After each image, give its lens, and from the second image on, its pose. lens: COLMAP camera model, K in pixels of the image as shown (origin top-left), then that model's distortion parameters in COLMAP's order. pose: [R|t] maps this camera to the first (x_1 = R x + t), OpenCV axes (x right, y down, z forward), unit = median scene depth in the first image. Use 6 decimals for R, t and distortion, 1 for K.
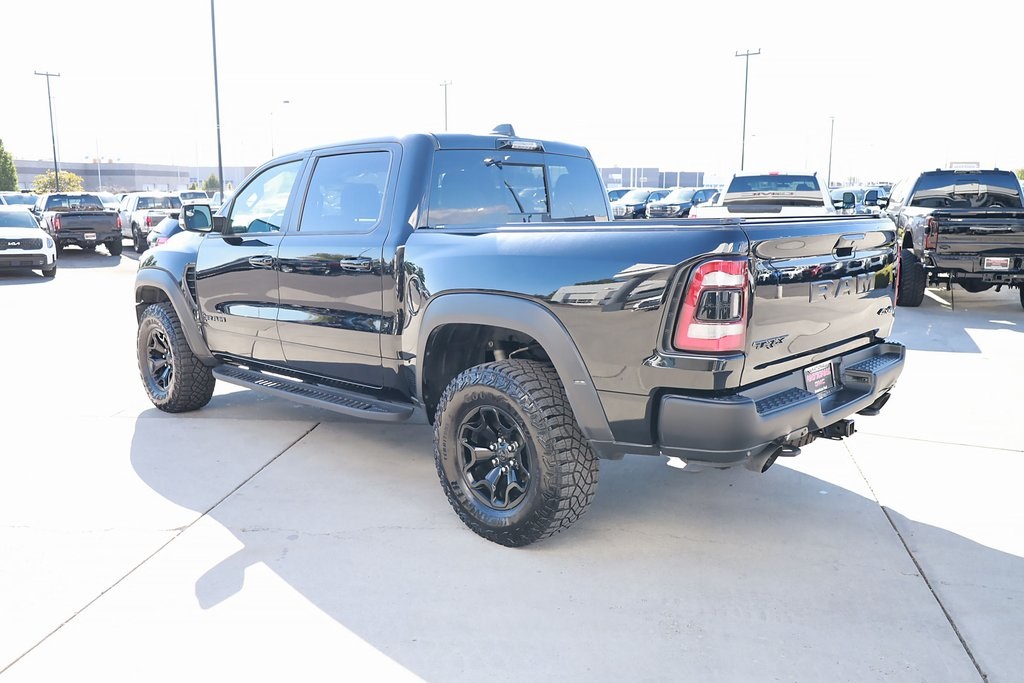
lens RADIAL K [[837.5, 0, 512.0], [0, 837.5, 344.3], [0, 0, 1]] dist [-0.012169, -0.004298]
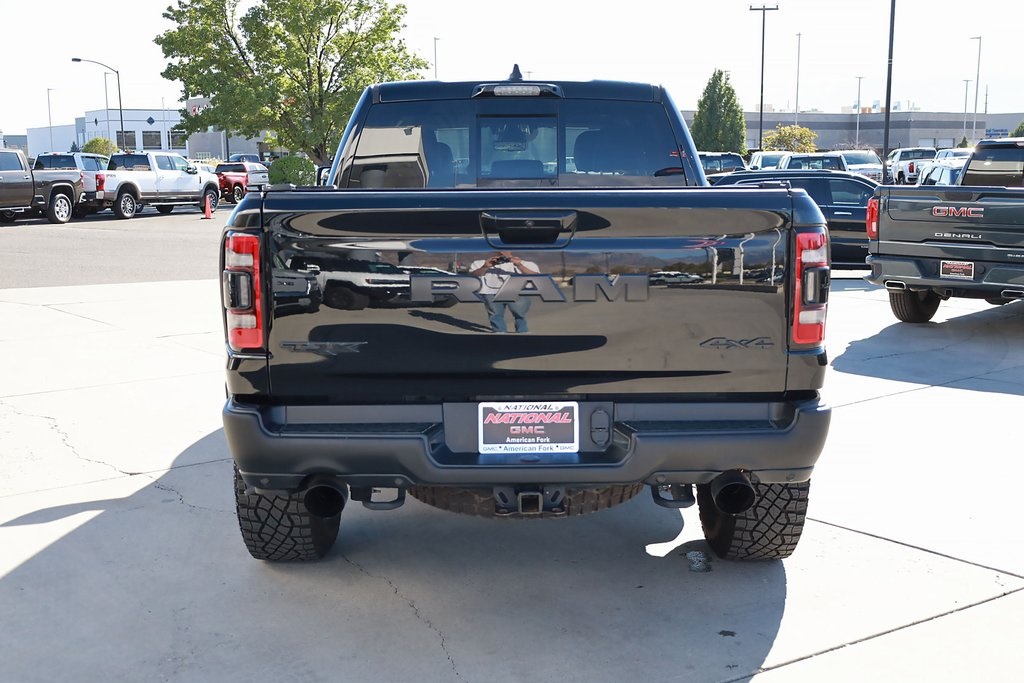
lens RADIAL K [[1167.5, 0, 512.5], [0, 1167.5, 340.7], [0, 0, 1]] dist [0.015469, 0.000000]
pose [[0.684100, 0.106240, -0.721610, 0.133509], [-0.119412, 0.992300, 0.032887, -0.007065], [0.719547, 0.063671, 0.691518, 0.043066]]
